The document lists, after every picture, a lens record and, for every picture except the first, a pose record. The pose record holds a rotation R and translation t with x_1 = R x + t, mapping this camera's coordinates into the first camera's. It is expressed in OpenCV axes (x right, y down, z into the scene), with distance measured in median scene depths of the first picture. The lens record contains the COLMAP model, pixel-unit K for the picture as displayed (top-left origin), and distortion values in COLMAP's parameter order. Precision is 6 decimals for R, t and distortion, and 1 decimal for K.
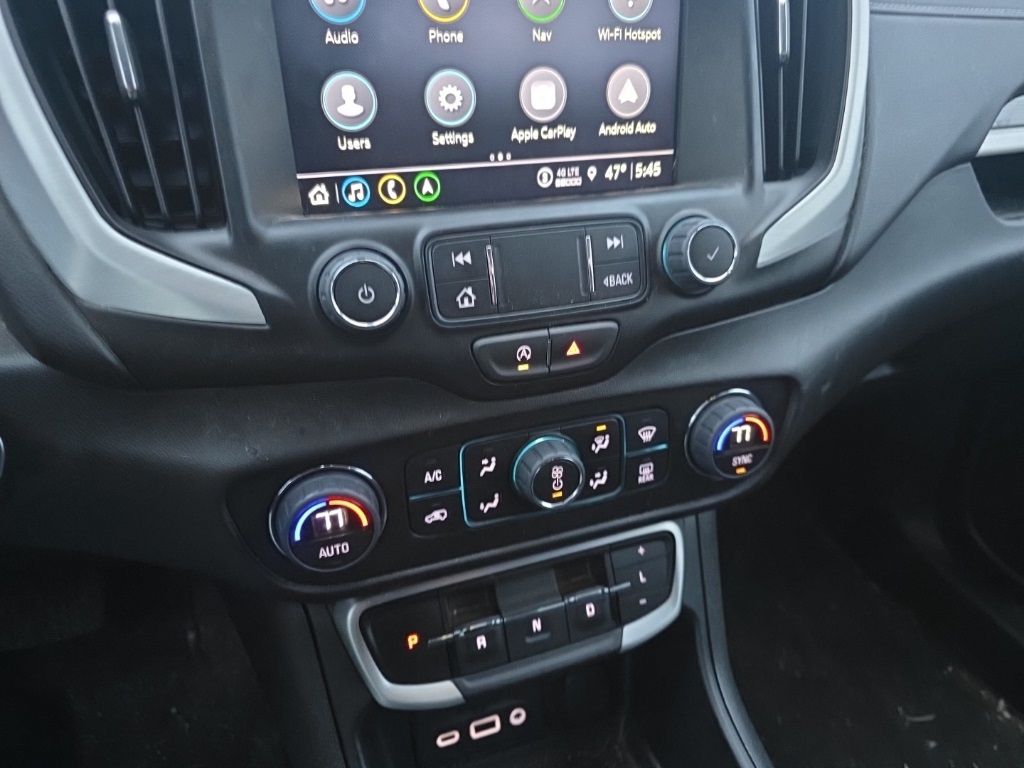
lens RADIAL K [[746.9, 0, 512.0], [0, 746.9, 384.0], [0, 0, 1]] dist [0.001864, -0.001532]
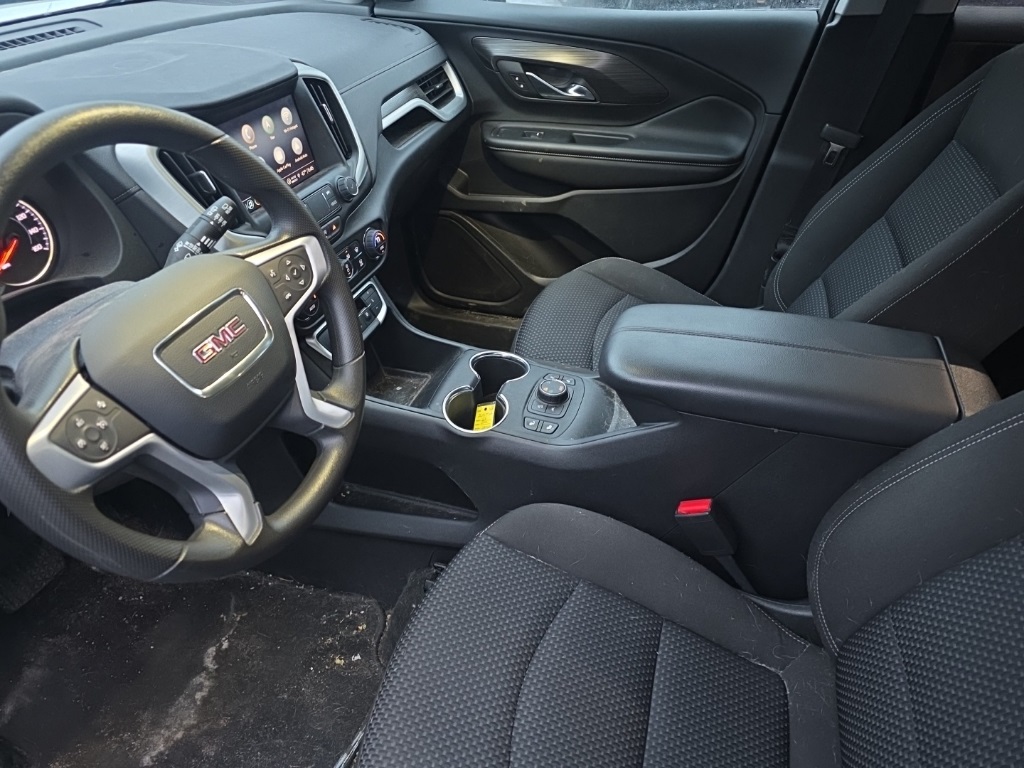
lens RADIAL K [[686.8, 0, 519.6], [0, 686.8, 383.8], [0, 0, 1]] dist [0.071324, -0.052681]
pose [[0.629064, -0.494266, 0.599984, -1.426122], [0.441071, 0.862504, 0.248080, 0.137664], [-0.640105, 0.108577, 0.760576, -1.600945]]
